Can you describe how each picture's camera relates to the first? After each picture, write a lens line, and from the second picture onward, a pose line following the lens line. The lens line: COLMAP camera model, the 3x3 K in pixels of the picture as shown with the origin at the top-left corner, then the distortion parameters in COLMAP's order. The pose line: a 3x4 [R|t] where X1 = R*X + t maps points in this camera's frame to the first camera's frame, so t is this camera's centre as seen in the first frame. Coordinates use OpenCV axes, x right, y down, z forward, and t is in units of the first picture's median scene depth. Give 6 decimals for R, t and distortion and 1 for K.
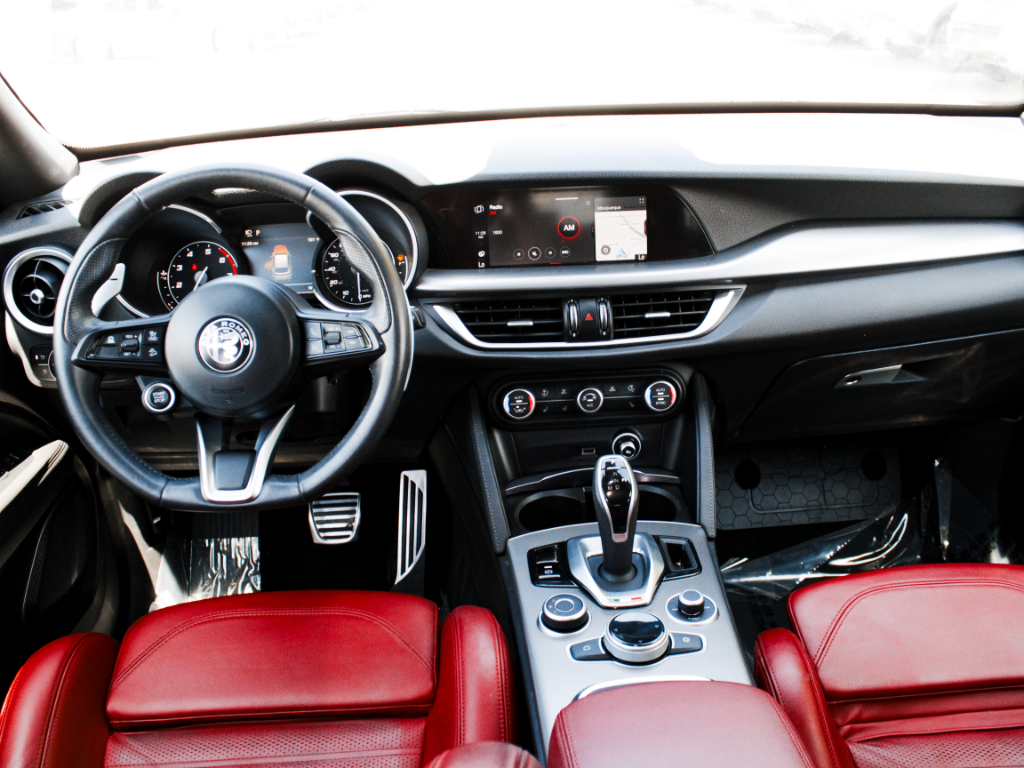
lens RADIAL K [[942.7, 0, 512.0], [0, 942.7, 384.0], [0, 0, 1]] dist [-0.182822, 0.159340]
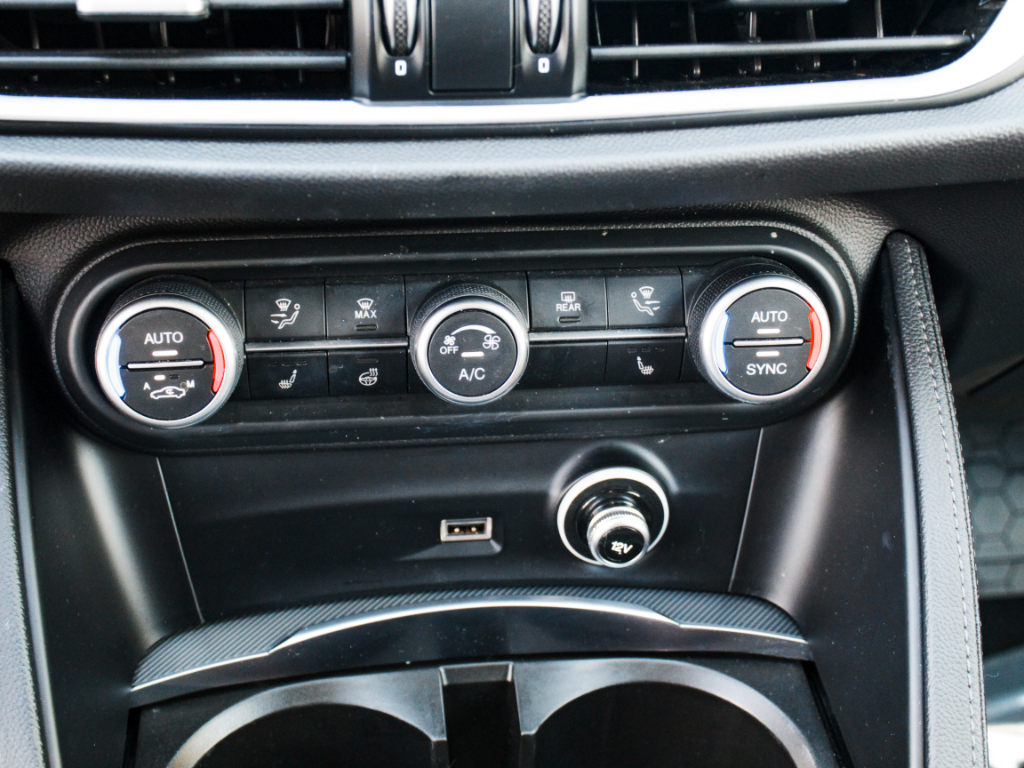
lens RADIAL K [[1460.5, 0, 512.0], [0, 1460.5, 384.0], [0, 0, 1]] dist [-0.103587, 0.012261]
pose [[0.996278, 0.019419, 0.083982, 0.064642], [-0.032317, 0.987374, 0.155072, -0.033314], [-0.079910, -0.157209, 0.984327, 0.662633]]
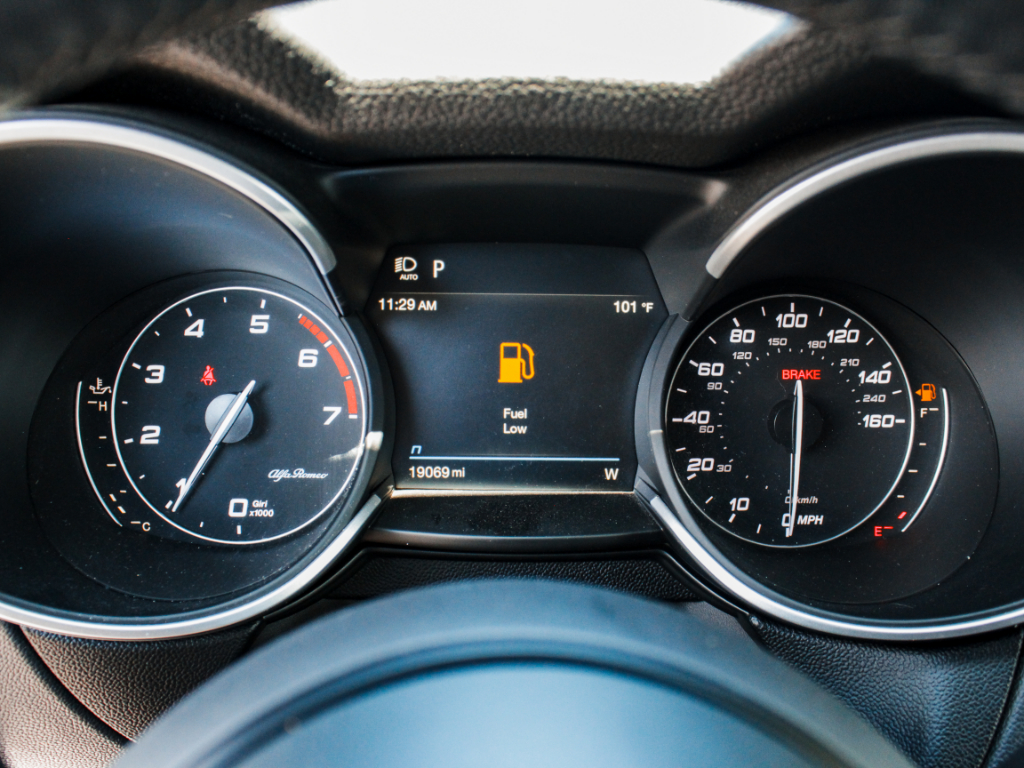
lens RADIAL K [[1034.9, 0, 512.0], [0, 1034.9, 384.0], [0, 0, 1]] dist [-0.134985, 0.011048]
pose [[0.997528, 0.065382, -0.025748, -0.259596], [-0.065835, 0.997682, -0.017187, -0.133293], [0.024564, 0.018839, 0.999521, 0.735957]]
